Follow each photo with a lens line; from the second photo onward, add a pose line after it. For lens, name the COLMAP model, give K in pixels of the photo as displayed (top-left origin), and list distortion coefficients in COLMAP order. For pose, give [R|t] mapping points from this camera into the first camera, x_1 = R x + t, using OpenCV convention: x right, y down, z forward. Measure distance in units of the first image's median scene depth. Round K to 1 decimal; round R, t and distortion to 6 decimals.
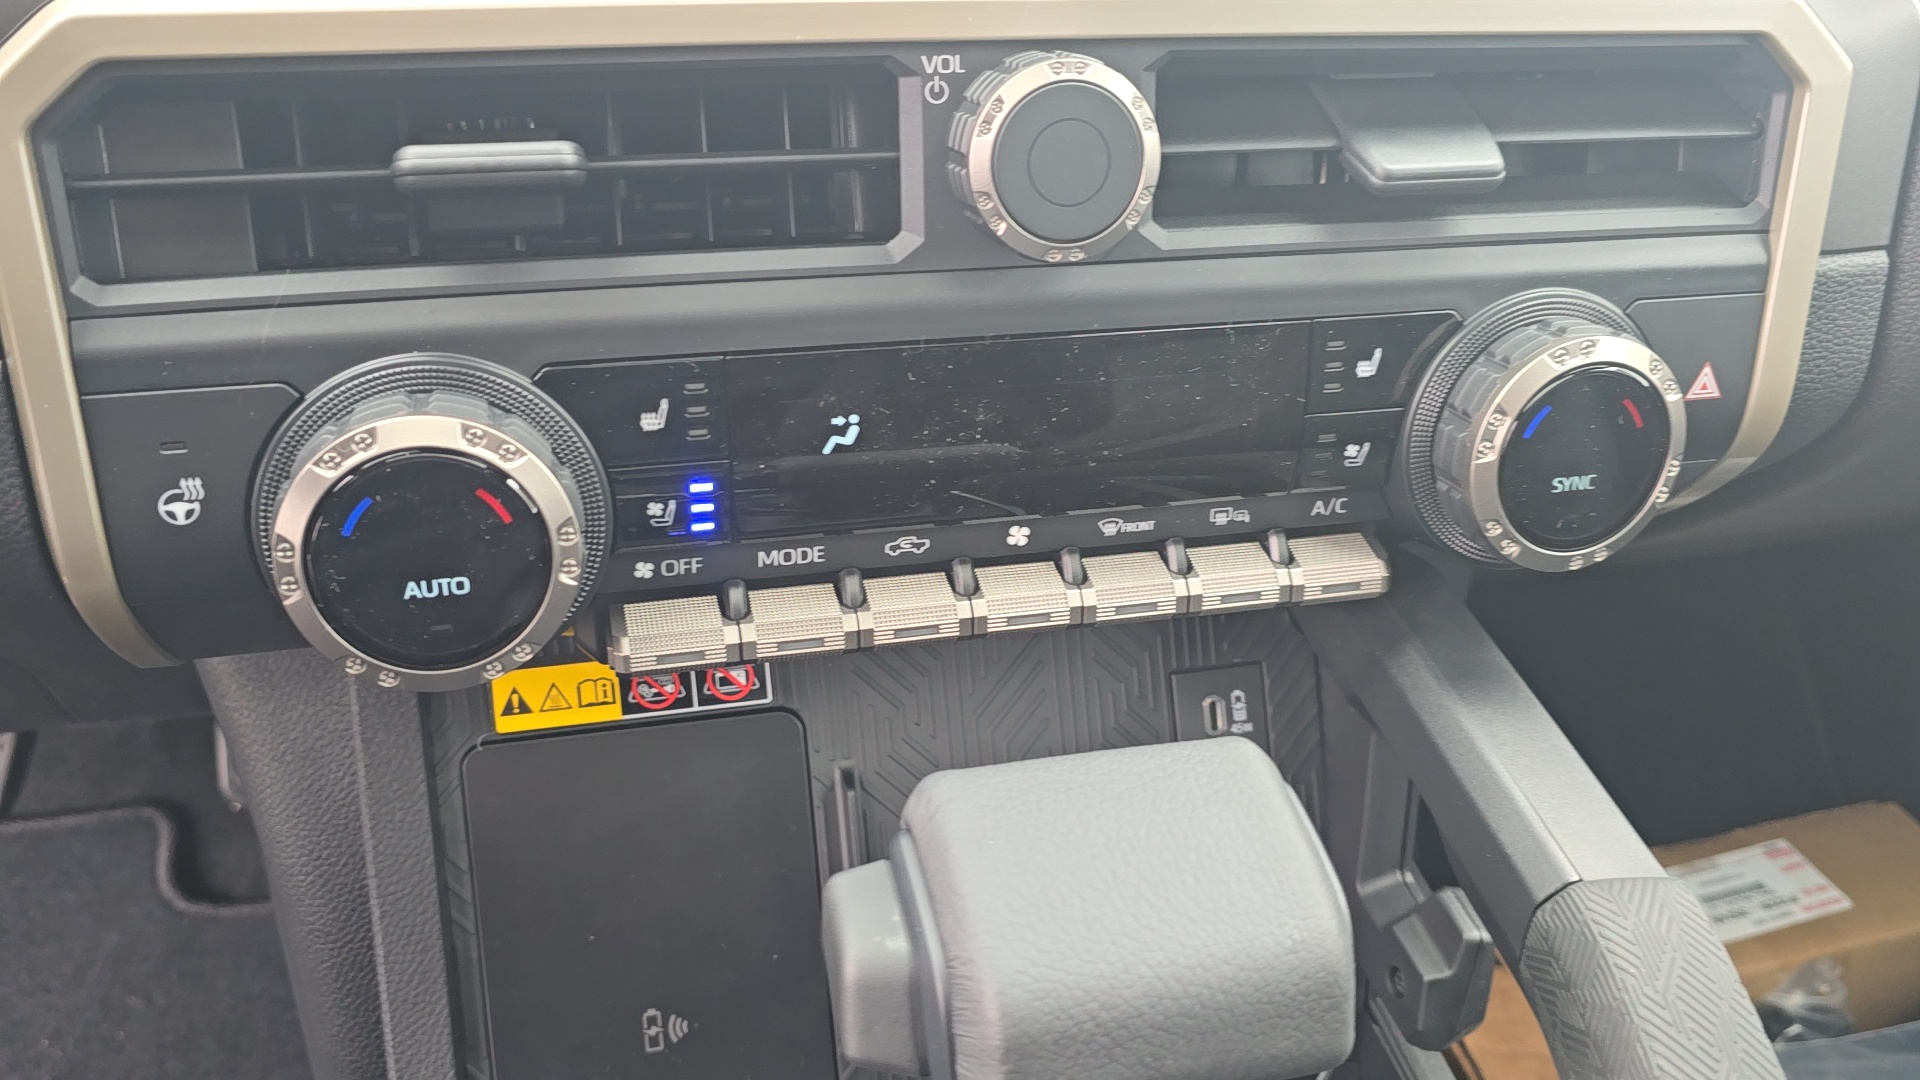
lens RADIAL K [[1594.5, 0, 954.3], [0, 1594.5, 515.5], [0, 0, 1]] dist [-0.040864, -0.002508]
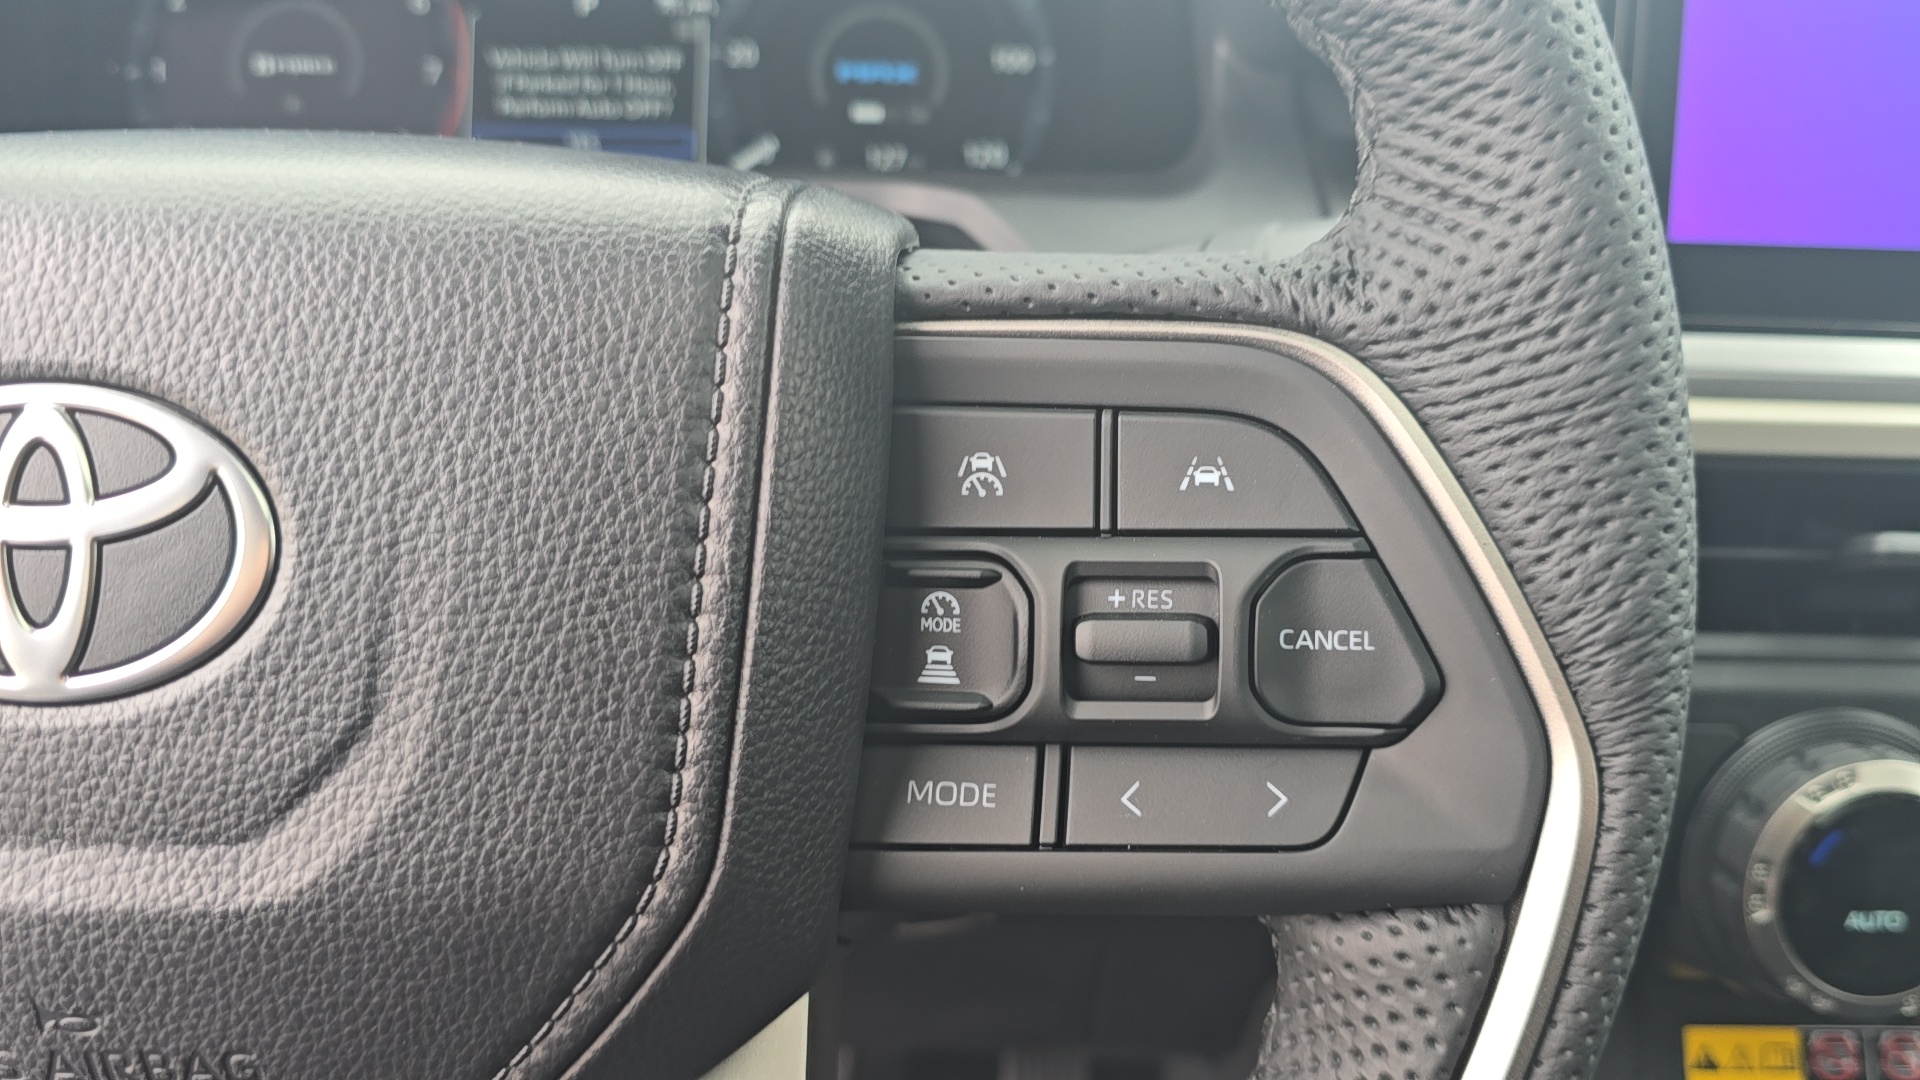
lens RADIAL K [[1689.4, 0, 960.0], [0, 1689.4, 540.0], [0, 0, 1]] dist [-0.041023, -0.007223]
pose [[0.971910, 0.047266, -0.230560, -0.581407], [-0.103019, 0.966231, -0.236190, 0.108181], [0.211610, 0.253307, 0.943958, -0.243551]]
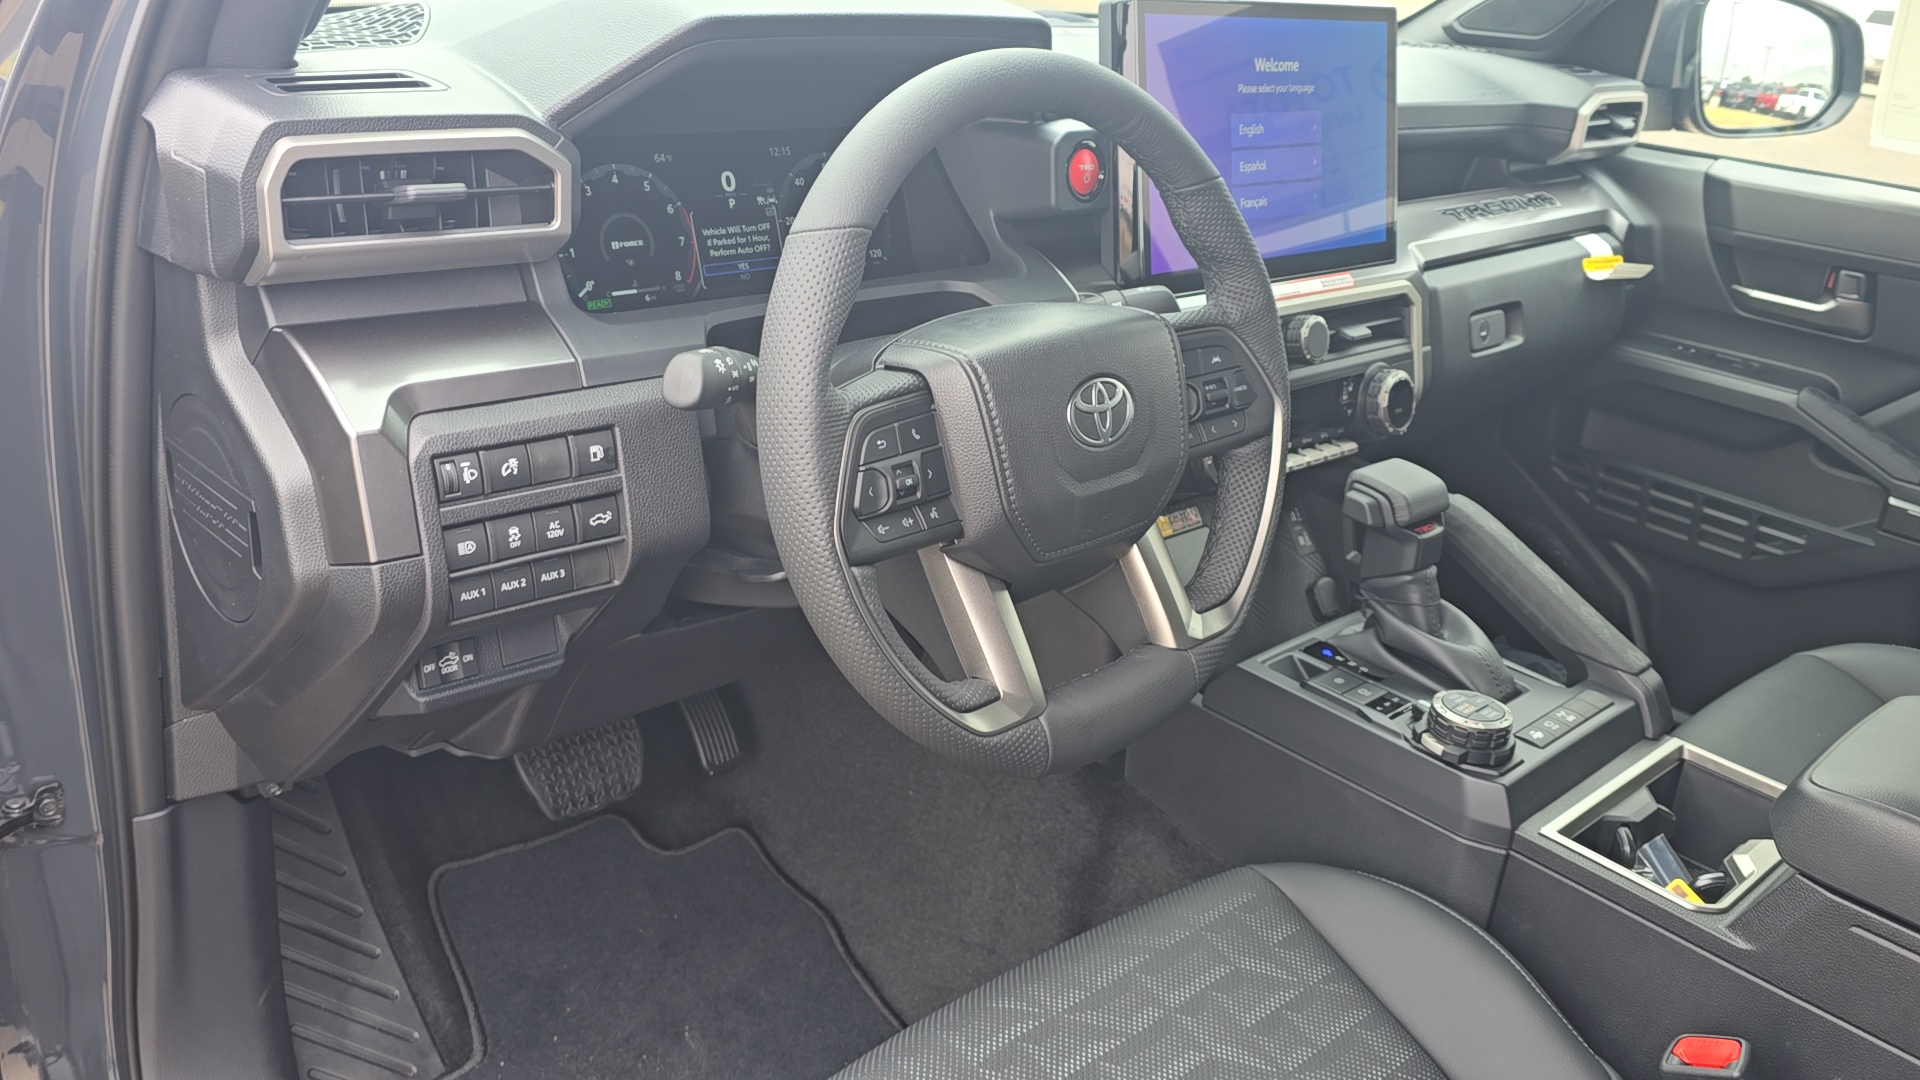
lens RADIAL K [[1559.7, 0, 955.8], [0, 1559.7, 548.6], [0, 0, 1]] dist [-0.001414, -0.003229]
pose [[0.863473, -0.172386, 0.474022, -2.394583], [0.240591, 0.966748, -0.086684, 0.375546], [-0.443316, 0.188895, 0.876236, -1.785860]]
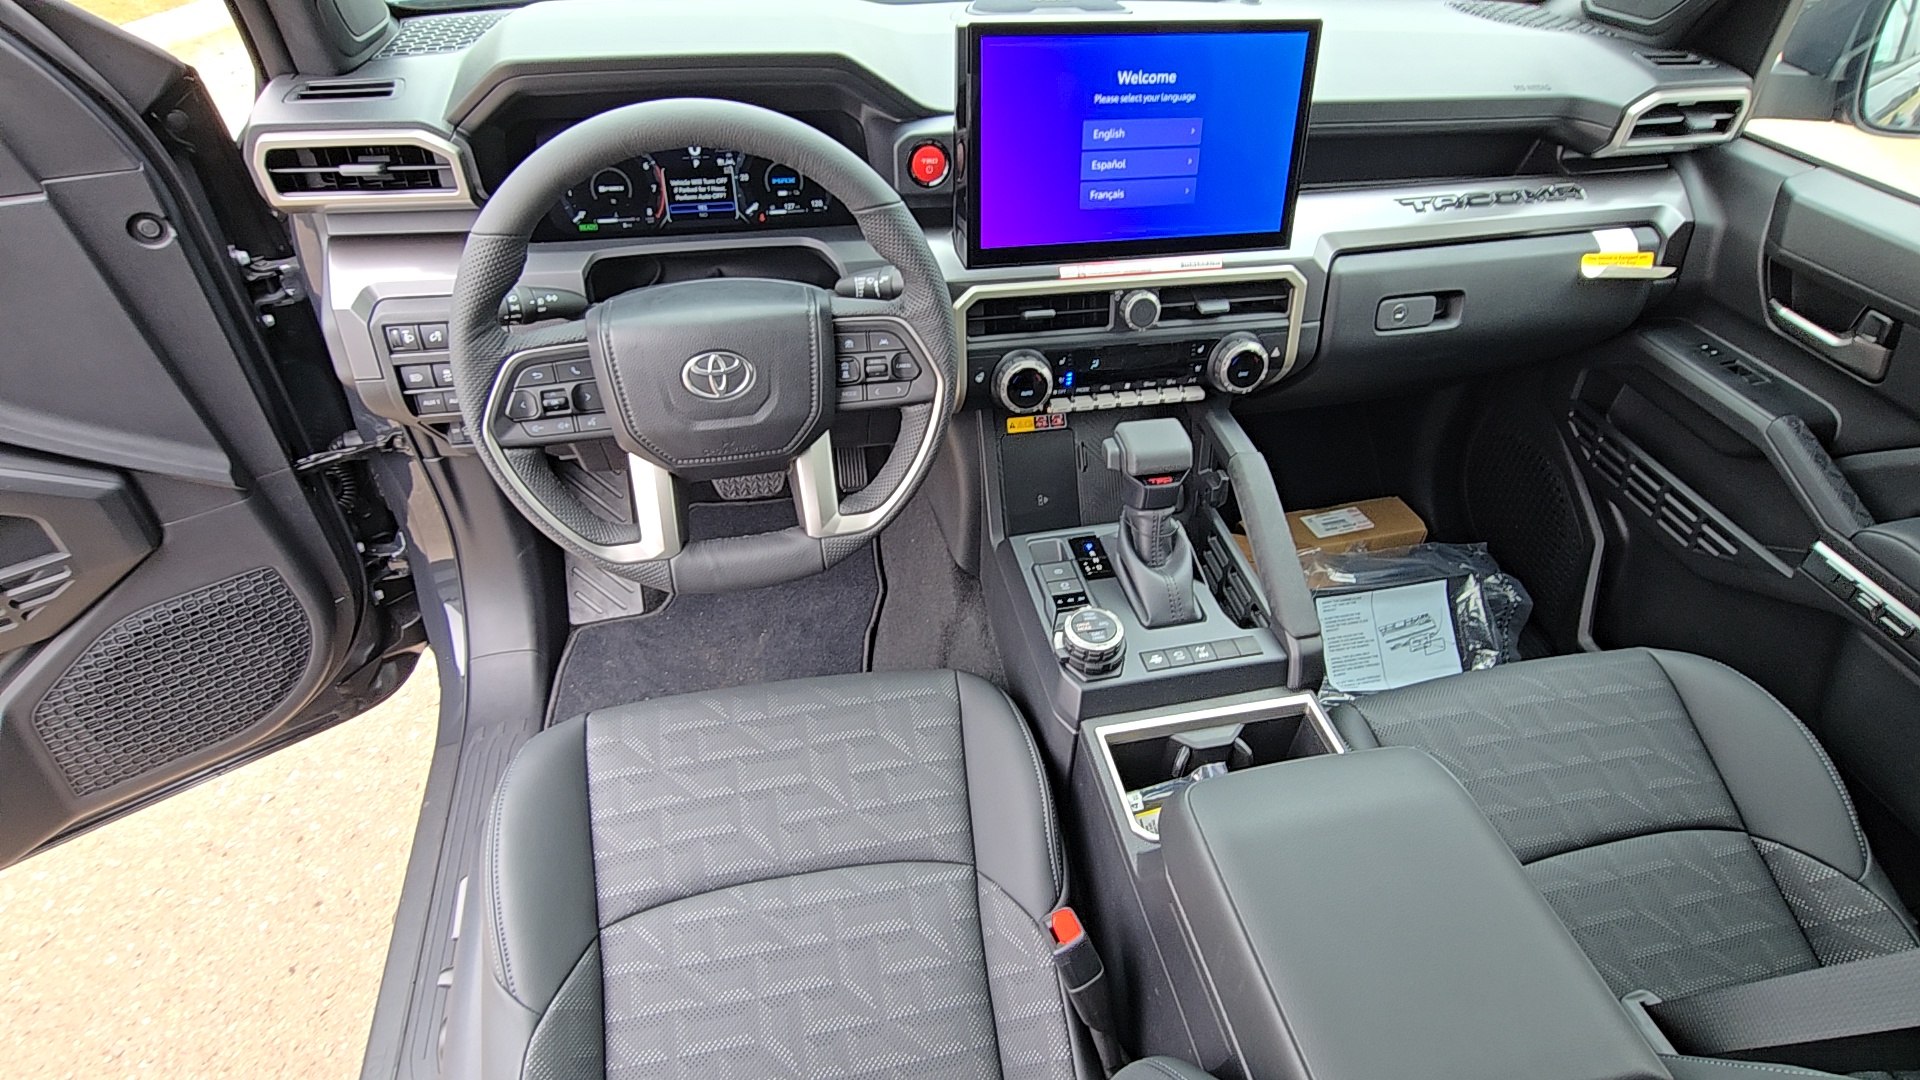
lens RADIAL K [[942.9, 0, 965.2], [0, 942.9, 535.9], [0, 0, 1]] dist [0.000284, 0.000728]
pose [[0.999795, -0.003516, -0.019962, -0.400405], [0.005914, 0.992591, 0.121359, 0.116040], [0.019387, -0.121452, 0.992408, -1.927238]]
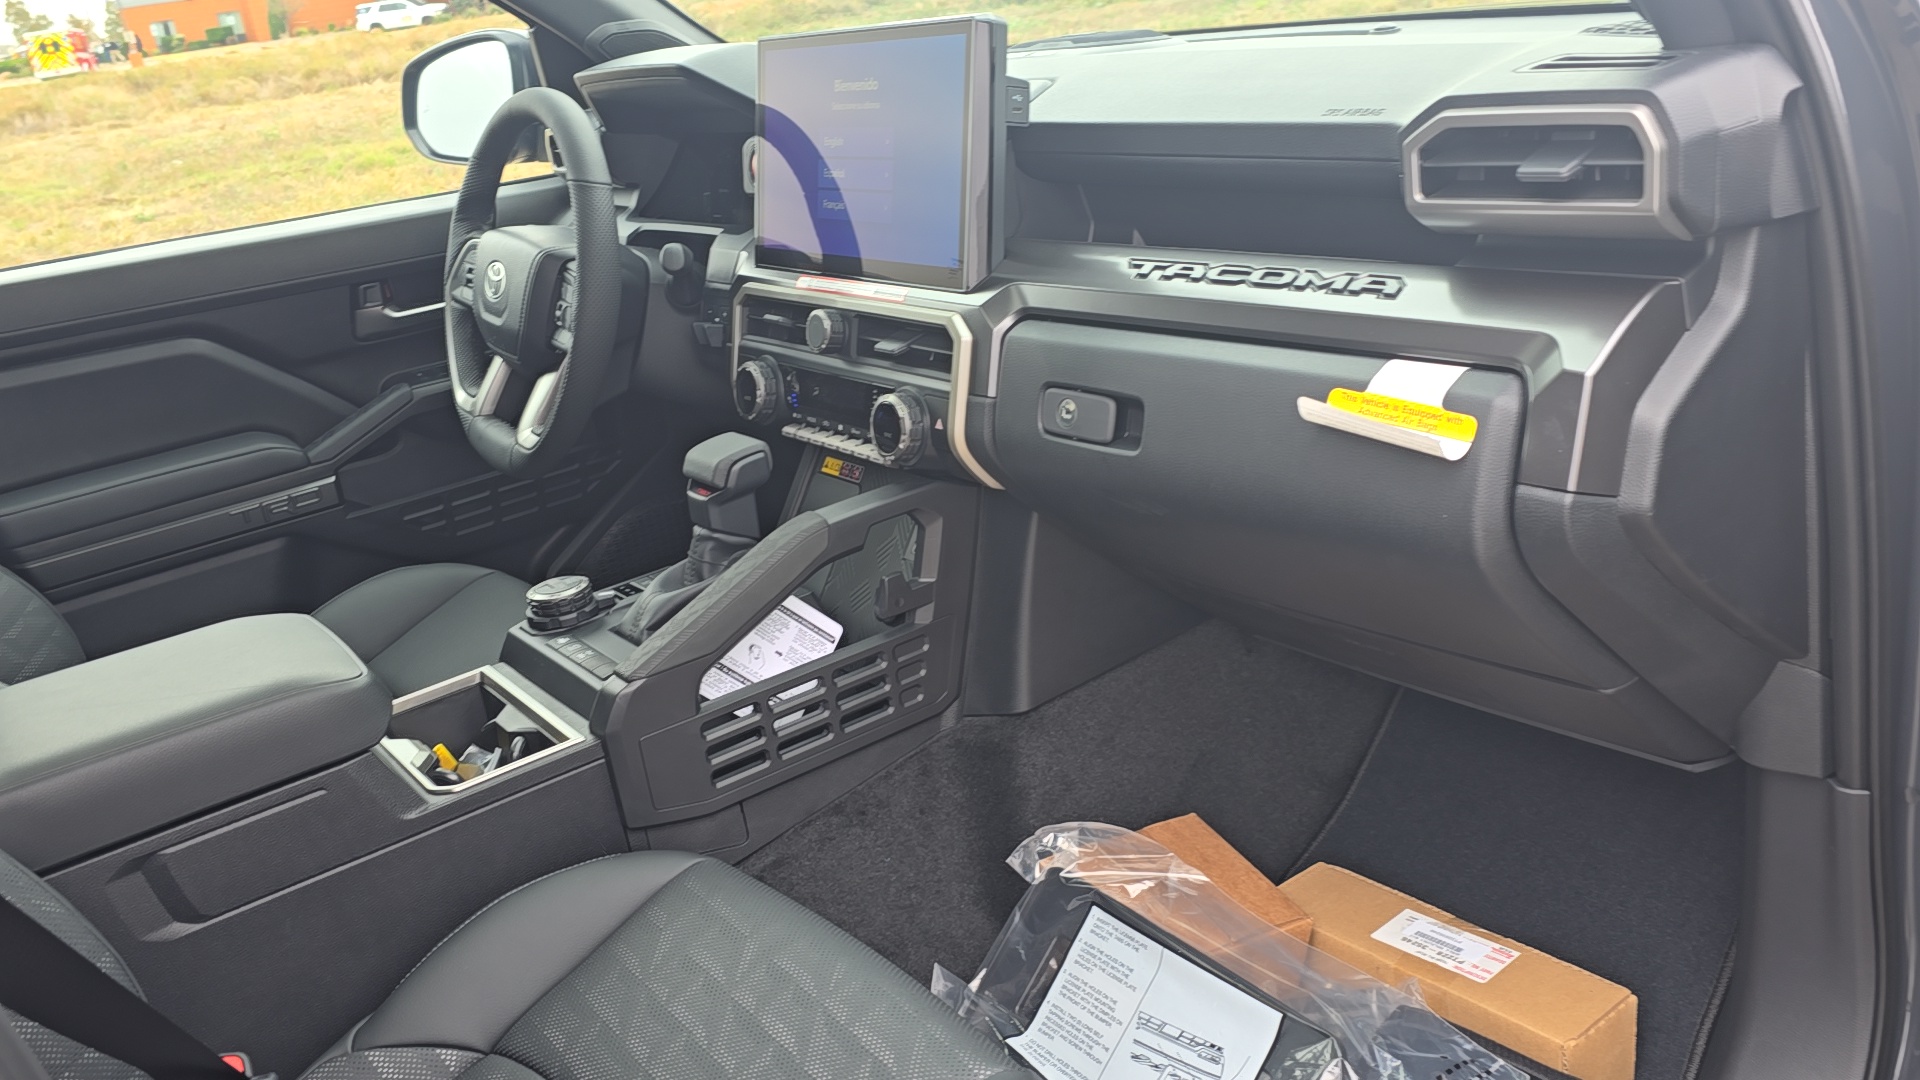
lens RADIAL K [[1594.5, 0, 954.3], [0, 1594.5, 515.5], [0, 0, 1]] dist [-0.040864, -0.002508]
pose [[0.359060, 0.209051, -0.909601, 3.897152], [-0.356035, 0.931573, 0.073558, -0.178377], [0.862737, 0.297438, 0.408920, -0.348009]]
